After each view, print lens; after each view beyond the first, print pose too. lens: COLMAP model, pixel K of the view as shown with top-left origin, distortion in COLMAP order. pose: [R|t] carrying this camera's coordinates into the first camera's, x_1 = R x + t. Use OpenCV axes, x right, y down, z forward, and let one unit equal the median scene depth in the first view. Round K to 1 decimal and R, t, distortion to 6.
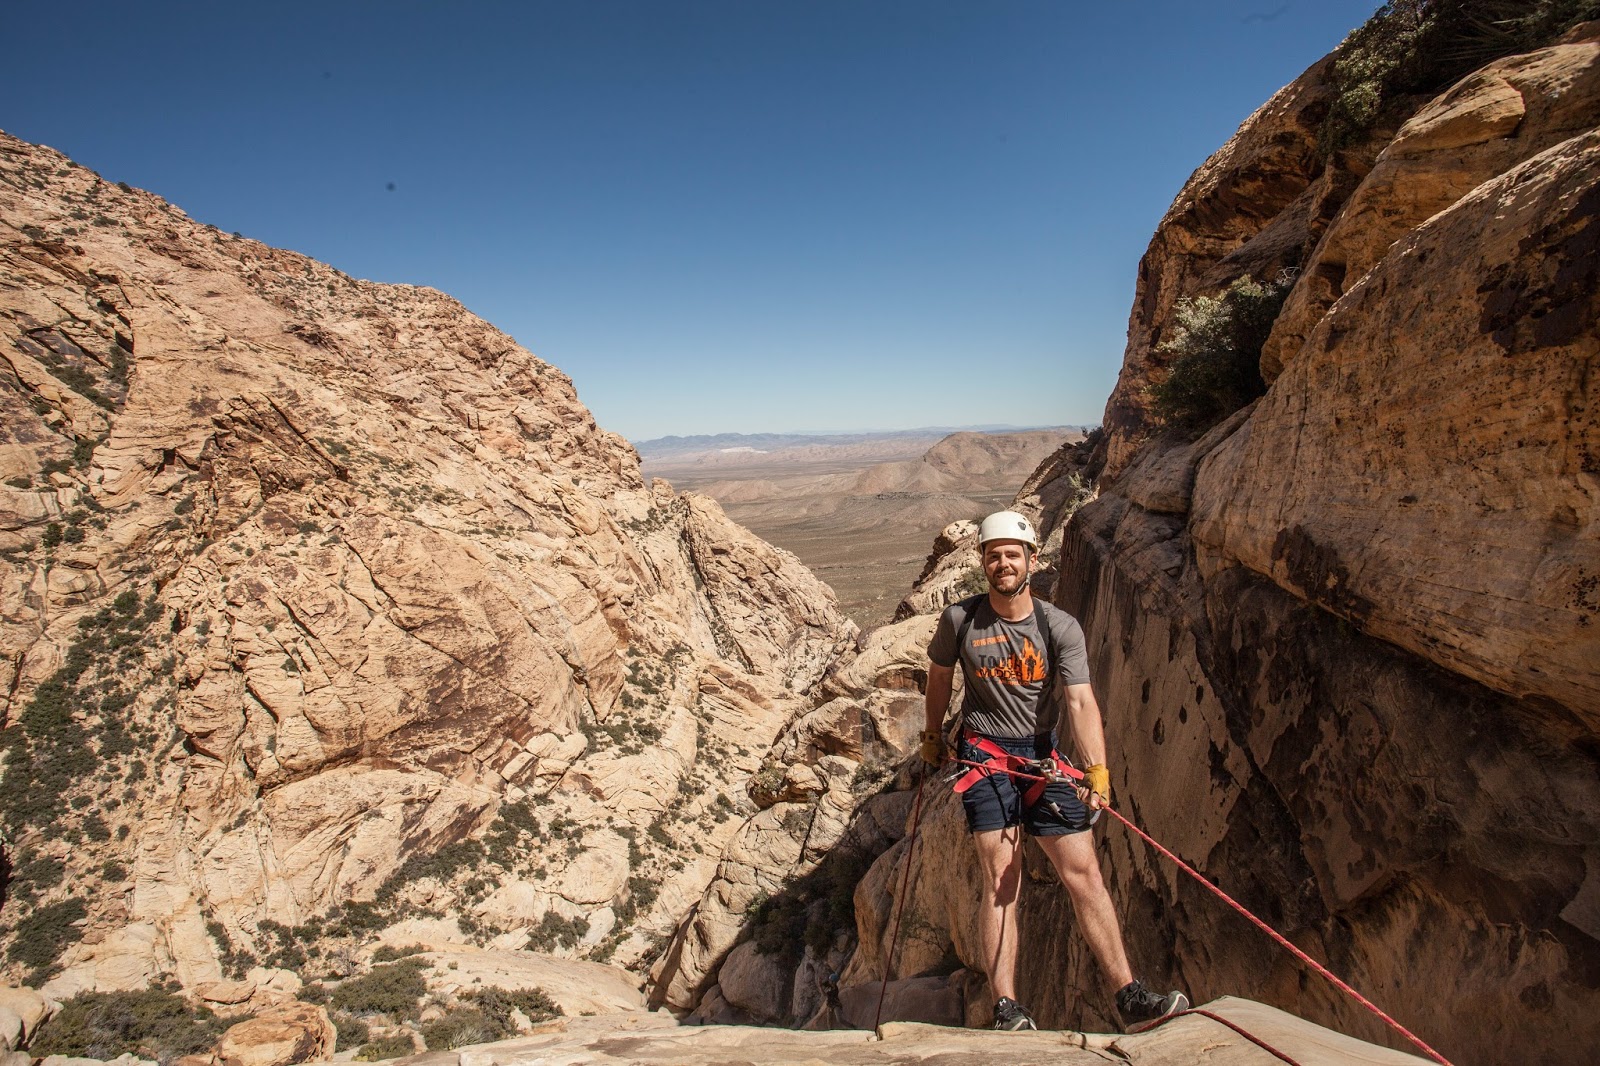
lens RADIAL K [[794.6, 0, 782.1], [0, 794.6, 539.3], [0, 0, 1]] dist [-0.067575, 0.037538]
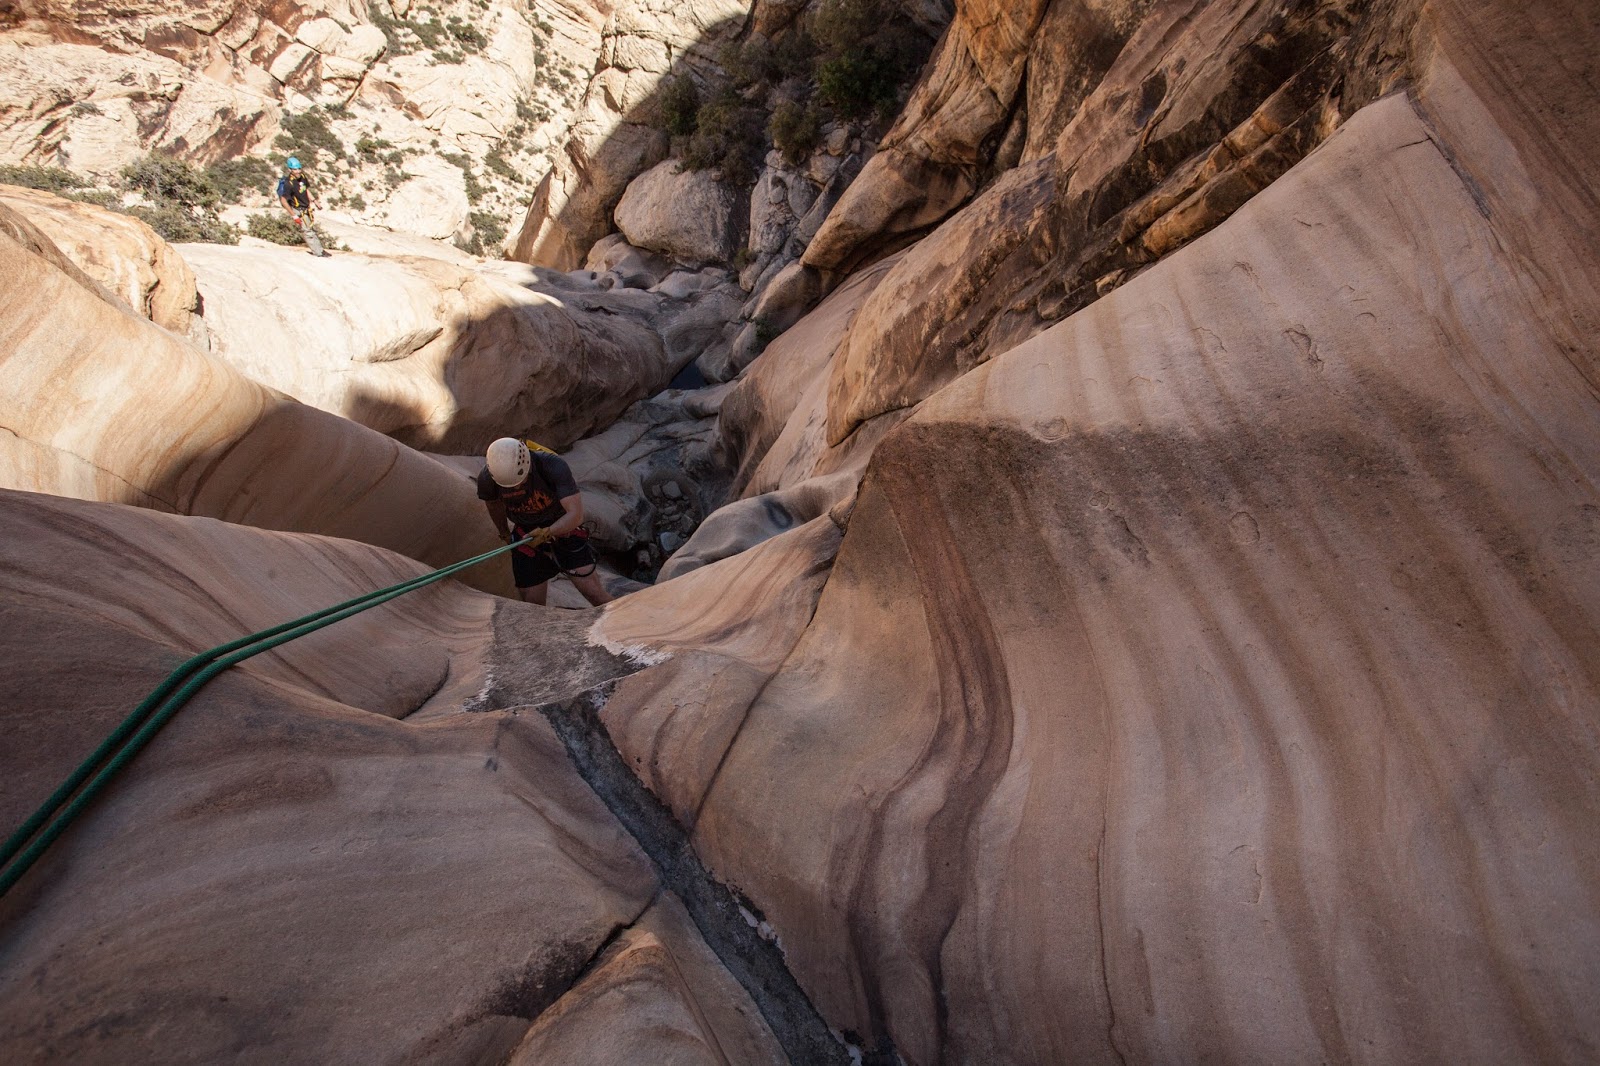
lens RADIAL K [[794.6, 0, 782.1], [0, 794.6, 539.3], [0, 0, 1]] dist [-0.067575, 0.037538]
pose [[0.984411, -0.032727, 0.172812, -0.019745], [-0.094425, 0.730601, 0.676244, 0.092932], [-0.148388, -0.682020, 0.716121, 0.105386]]
